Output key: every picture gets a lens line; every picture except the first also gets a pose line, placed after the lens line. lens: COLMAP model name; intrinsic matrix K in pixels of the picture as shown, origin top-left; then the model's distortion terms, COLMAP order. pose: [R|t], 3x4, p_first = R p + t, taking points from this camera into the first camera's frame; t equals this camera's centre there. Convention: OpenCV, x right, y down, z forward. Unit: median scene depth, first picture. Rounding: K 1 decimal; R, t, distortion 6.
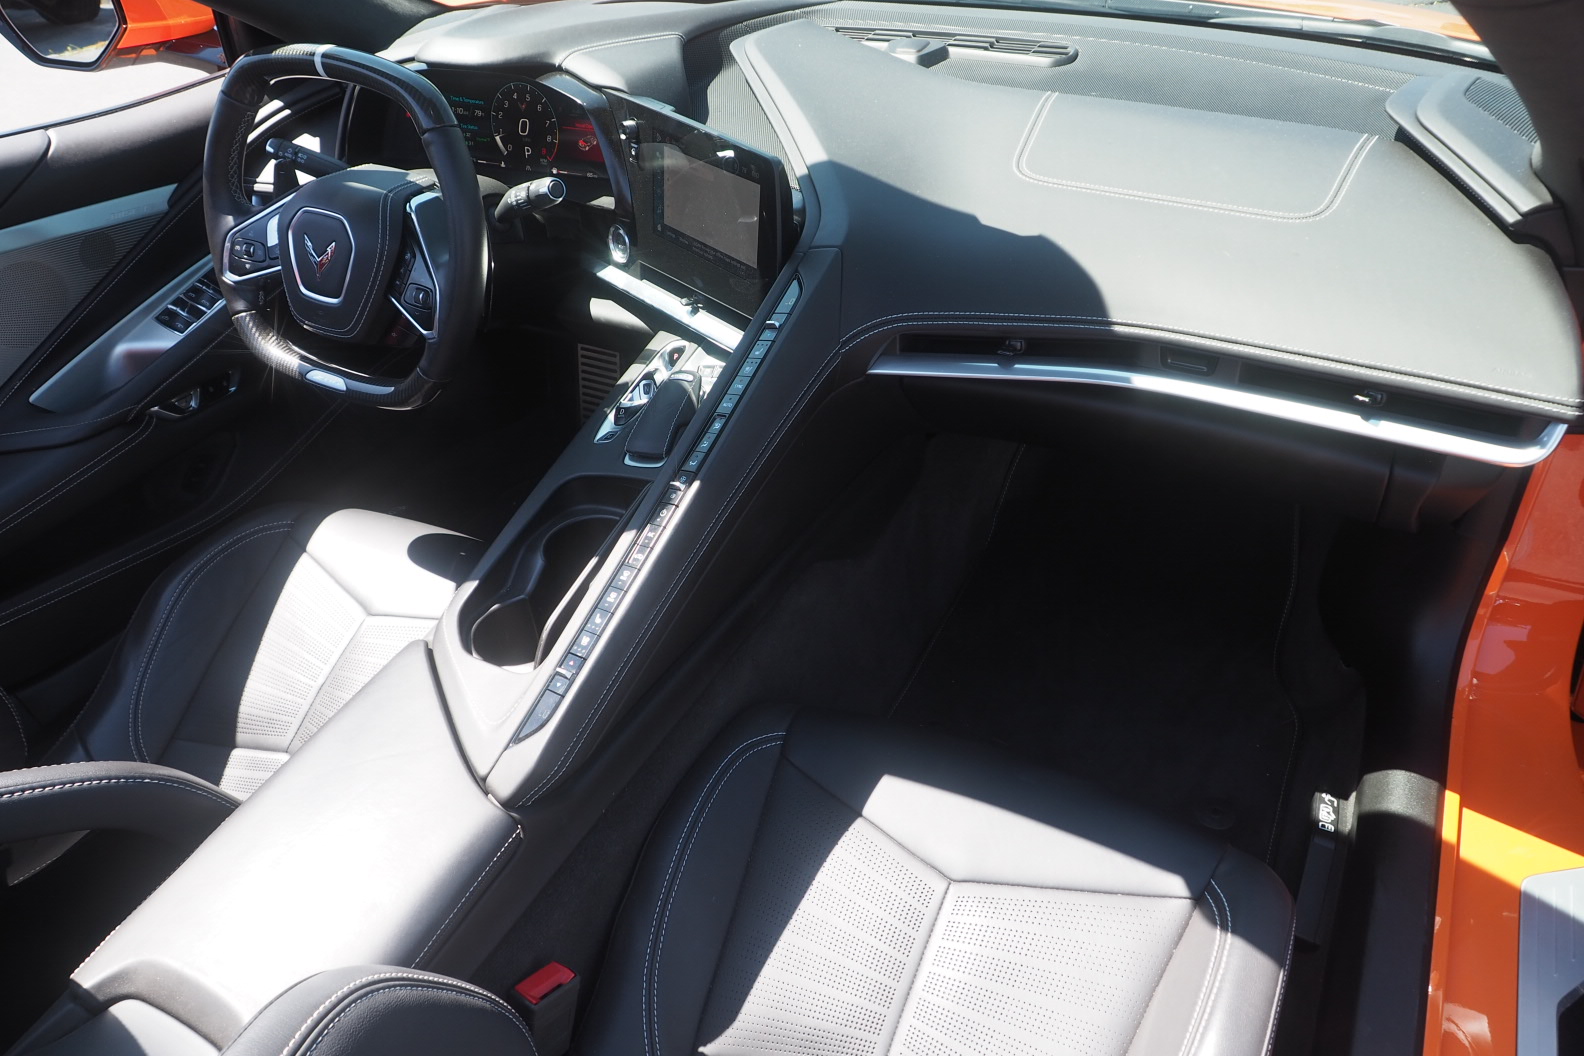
lens RADIAL K [[1110.6, 0, 799.6], [0, 1110.6, 527.6], [0, 0, 1]] dist [-0.038775, 0.001022]
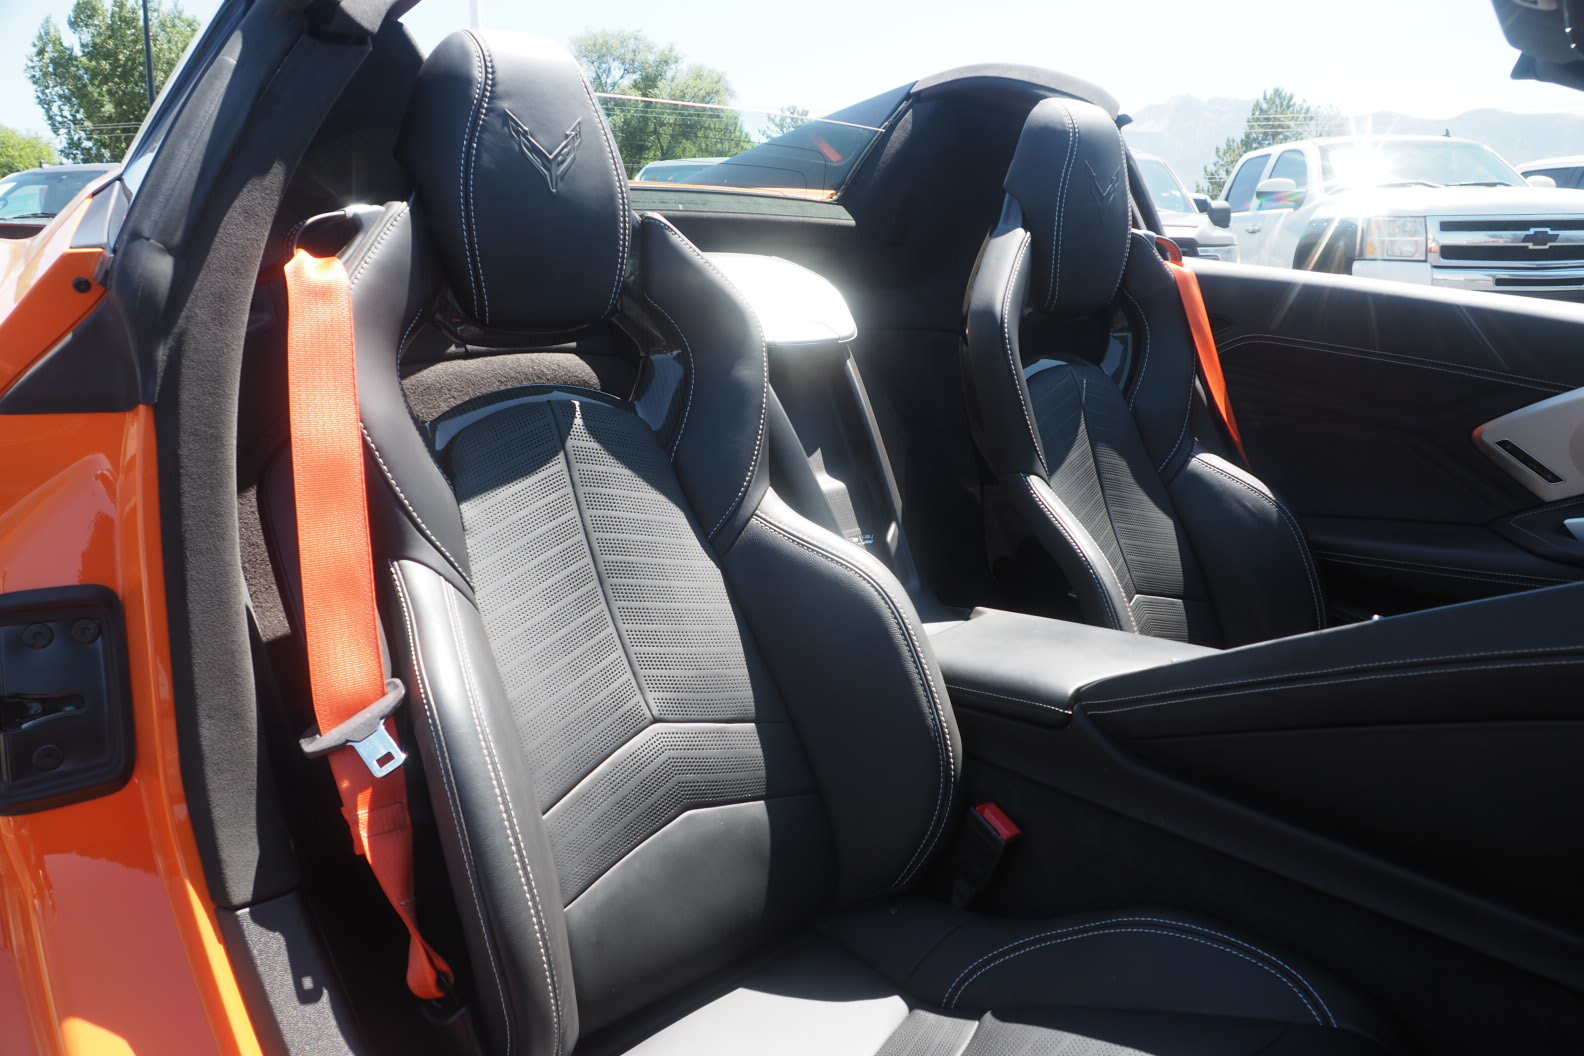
lens RADIAL K [[1110.6, 0, 799.6], [0, 1110.6, 527.6], [0, 0, 1]] dist [-0.038775, 0.001022]
pose [[-0.313468, 0.275465, -0.908767, 0.732245], [-0.547031, 0.729873, 0.409931, -0.178485], [0.776206, 0.625623, -0.078104, 0.603679]]
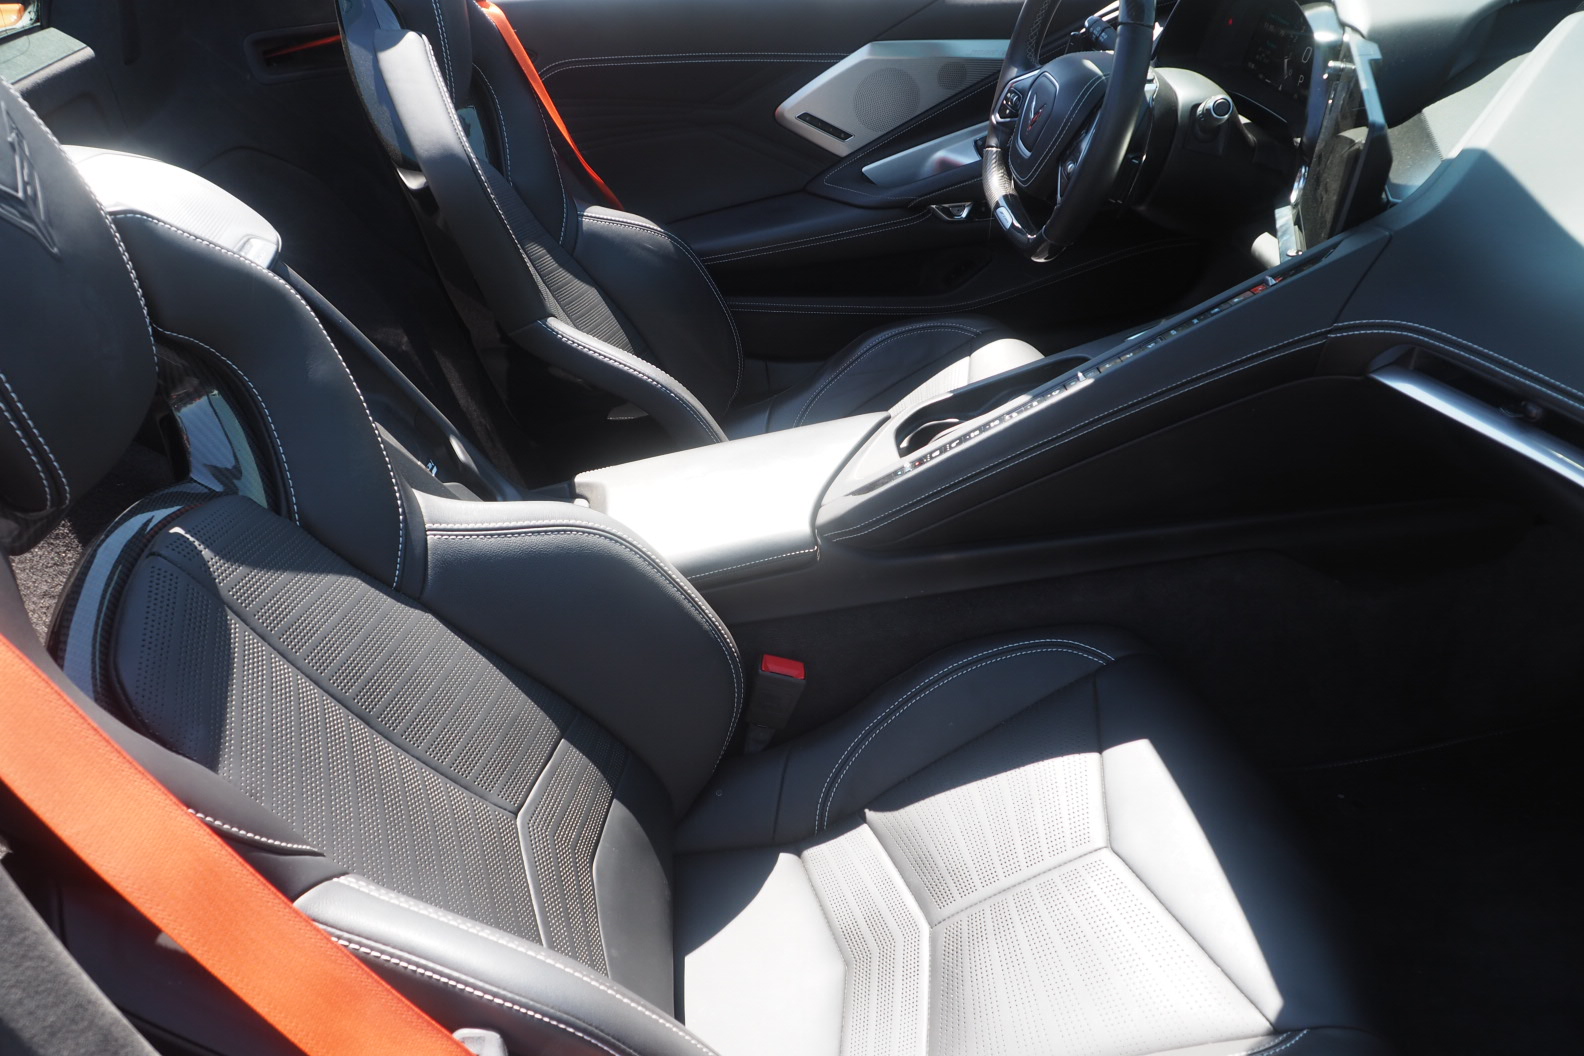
lens RADIAL K [[1110.6, 0, 799.6], [0, 1110.6, 527.6], [0, 0, 1]] dist [-0.038775, 0.001022]
pose [[0.572979, 0.482488, -0.662496, 0.476484], [-0.436089, 0.863899, 0.252003, -0.056884], [0.693917, 0.144515, 0.705403, 0.055050]]
